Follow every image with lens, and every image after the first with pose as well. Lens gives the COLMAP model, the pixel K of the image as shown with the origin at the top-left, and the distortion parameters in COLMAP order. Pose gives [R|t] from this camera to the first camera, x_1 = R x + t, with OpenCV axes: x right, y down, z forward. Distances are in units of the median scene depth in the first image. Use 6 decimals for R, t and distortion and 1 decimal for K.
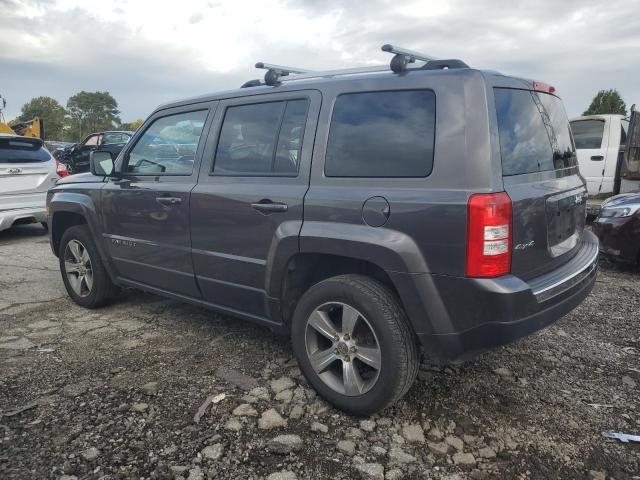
lens RADIAL K [[502.8, 0, 320.0], [0, 502.8, 240.0], [0, 0, 1]] dist [0.001195, -0.001181]
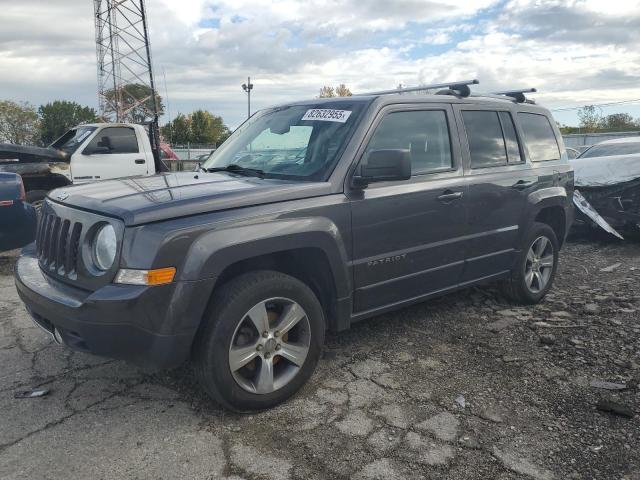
lens RADIAL K [[502.8, 0, 320.0], [0, 502.8, 240.0], [0, 0, 1]] dist [0.001195, -0.001181]
pose [[0.221539, -0.181018, 0.958203, -1.162641], [0.198530, 0.970412, 0.137424, -0.161020], [-0.954729, 0.159787, 0.250921, 0.867095]]
